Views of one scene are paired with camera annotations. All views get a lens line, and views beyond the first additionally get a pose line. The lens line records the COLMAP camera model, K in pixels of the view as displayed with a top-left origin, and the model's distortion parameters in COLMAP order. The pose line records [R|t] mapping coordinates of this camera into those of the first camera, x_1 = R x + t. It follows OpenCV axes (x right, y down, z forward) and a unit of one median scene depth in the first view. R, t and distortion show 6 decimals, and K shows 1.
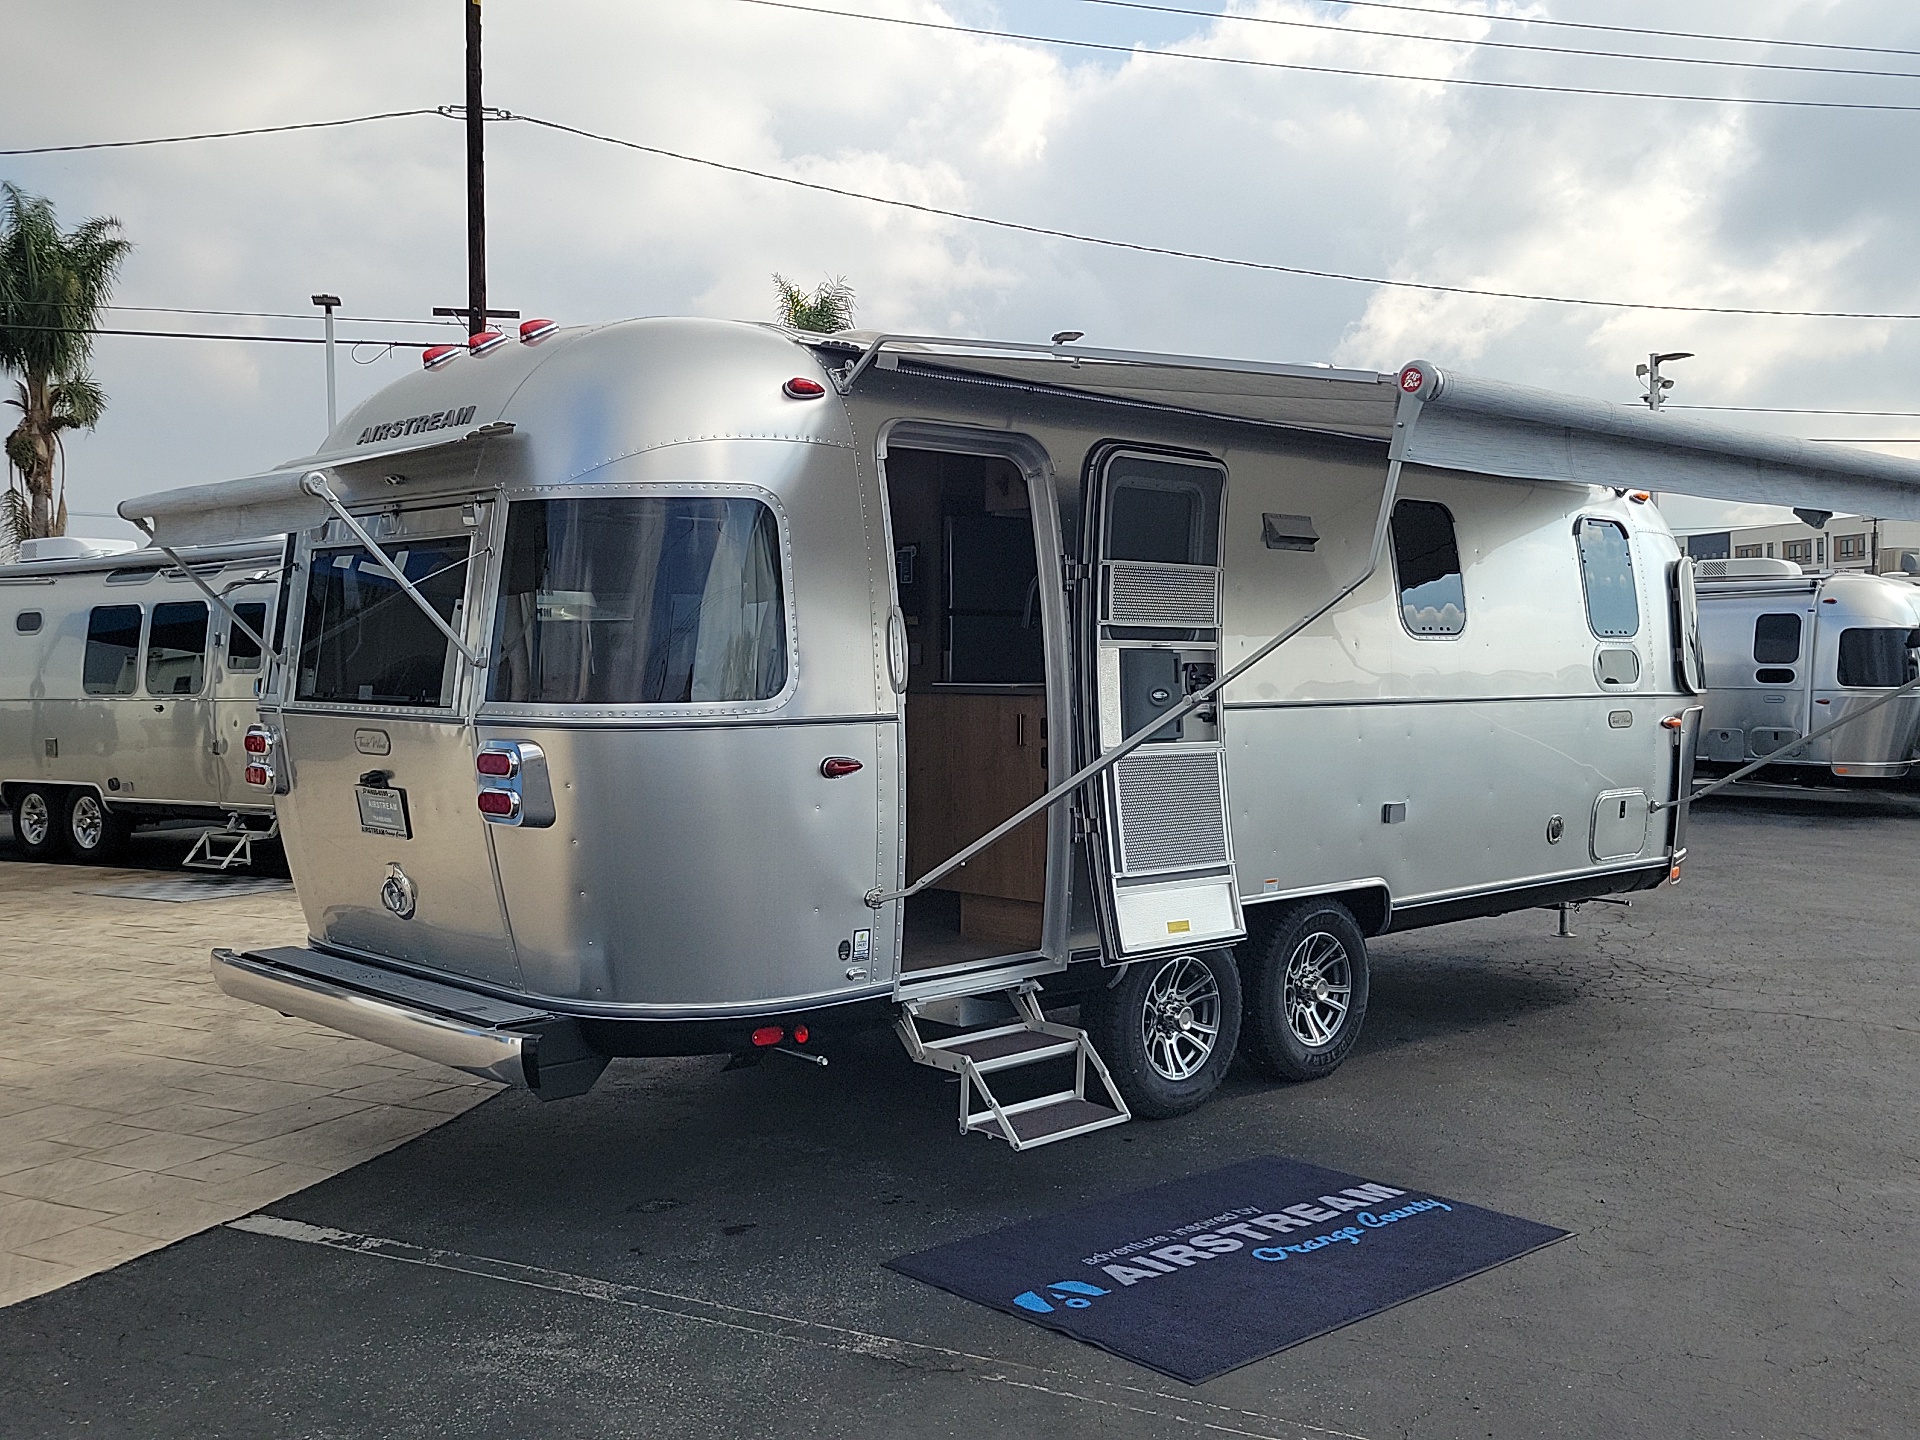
lens RADIAL K [[1773.4, 0, 960.0], [0, 1773.4, 720.0], [0, 0, 1]] dist [0.045497, -0.002146]
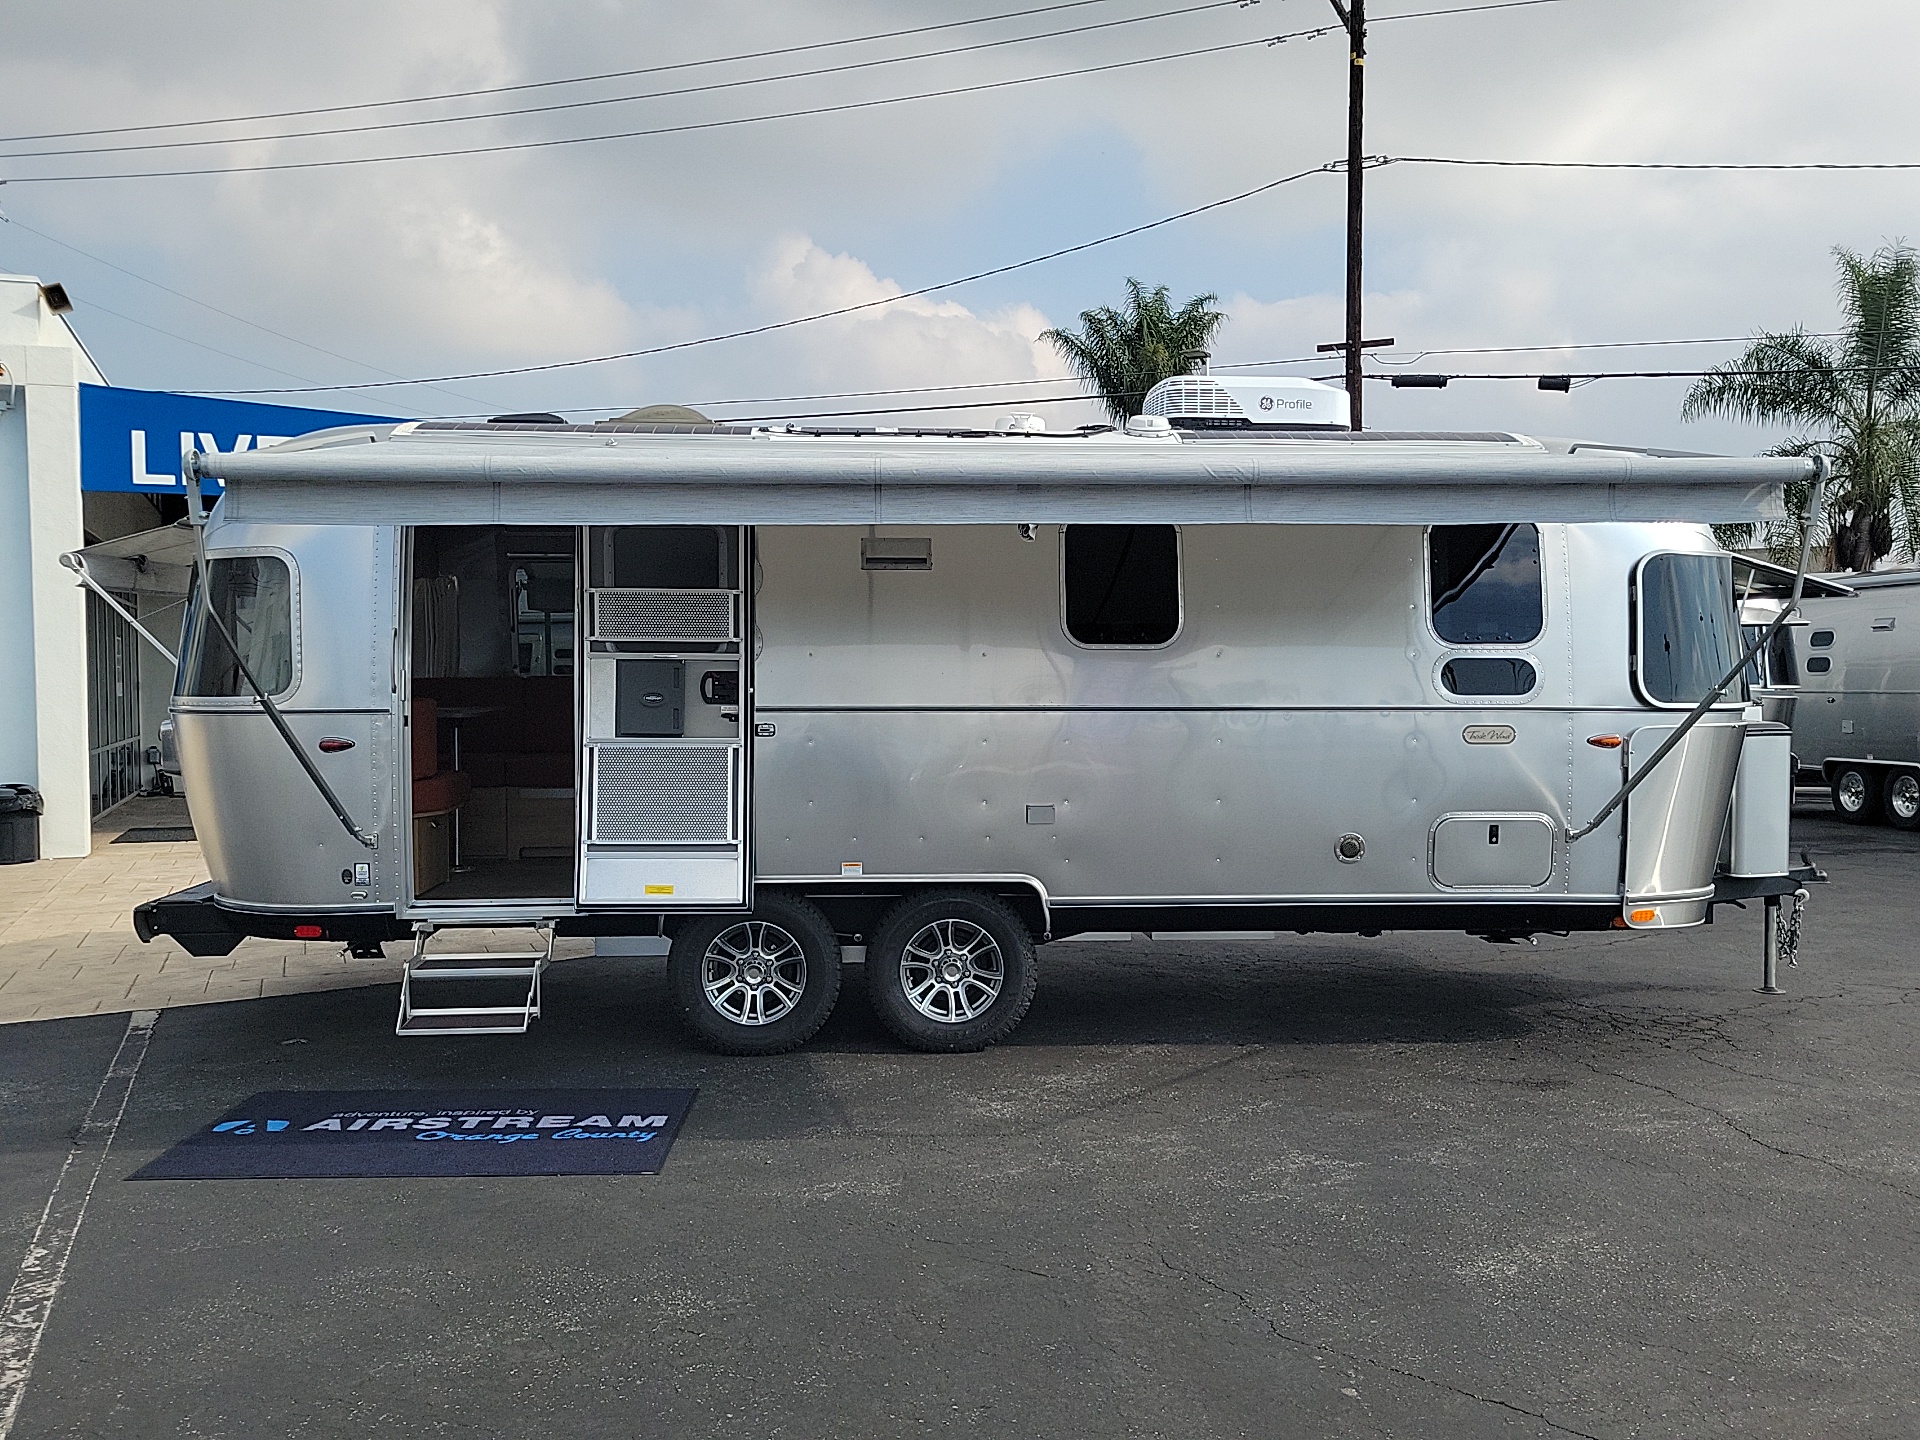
lens RADIAL K [[1654.3, 0, 960.0], [0, 1654.3, 720.0], [0, 0, 1]] dist [0.042840, -0.000750]
pose [[0.772448, 0.024033, -0.634624, 1.144201], [-0.021362, 0.999701, 0.011858, -0.019241], [0.634719, 0.004397, 0.772730, 0.297247]]
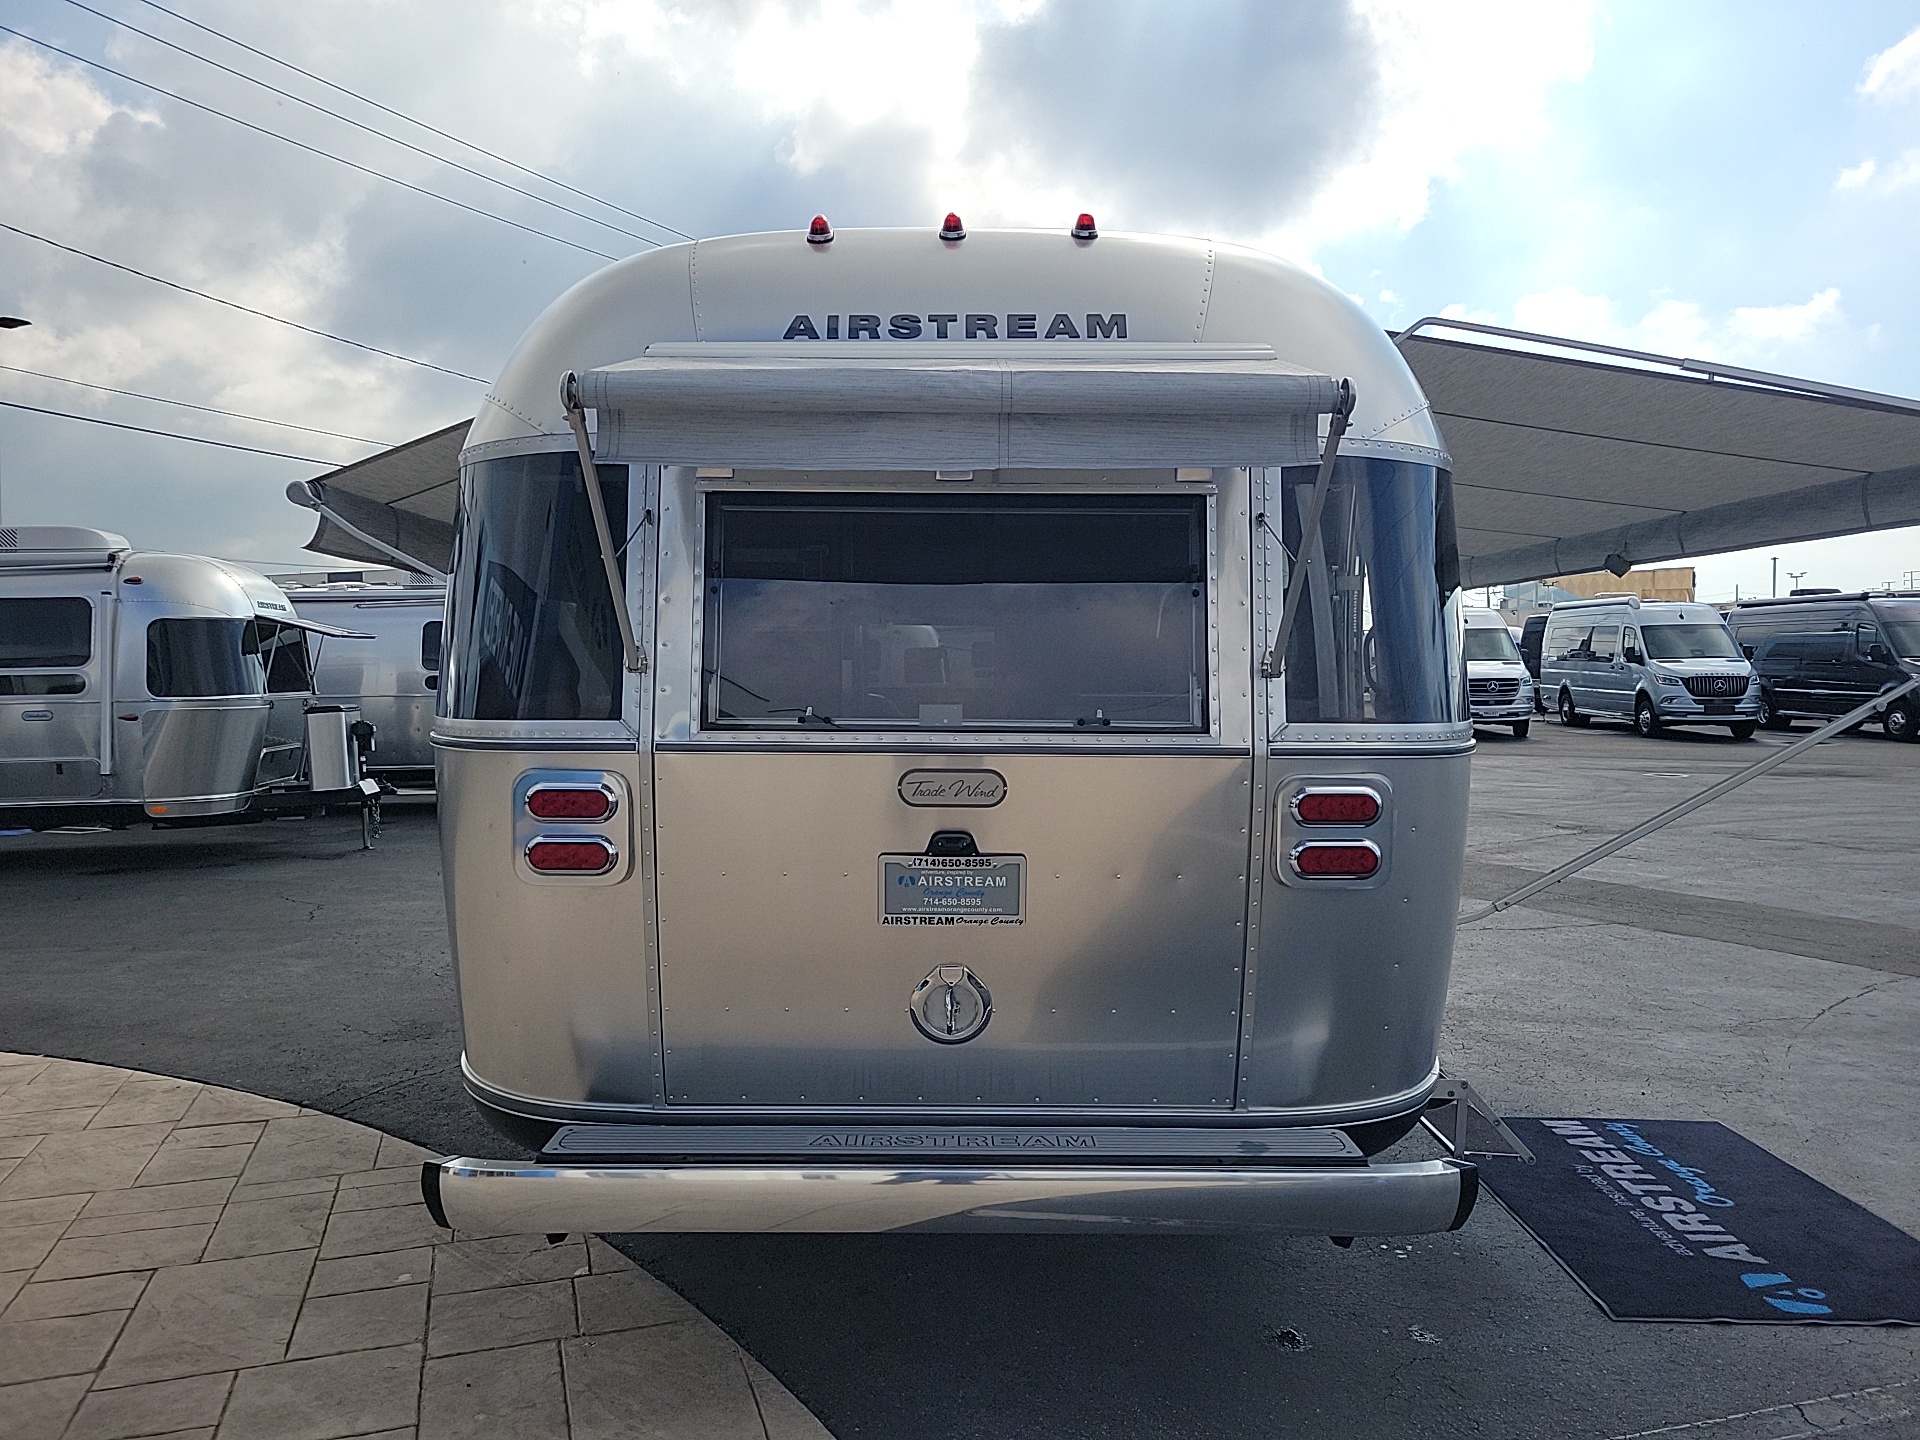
lens RADIAL K [[1400.3, 0, 960.0], [0, 1400.3, 720.0], [0, 0, 1]] dist [0.021173, -0.006982]
pose [[0.686561, -0.014138, 0.726935, -0.752757], [0.013319, 0.999888, 0.006867, -0.016622], [-0.726950, 0.004968, 0.686672, 0.687653]]
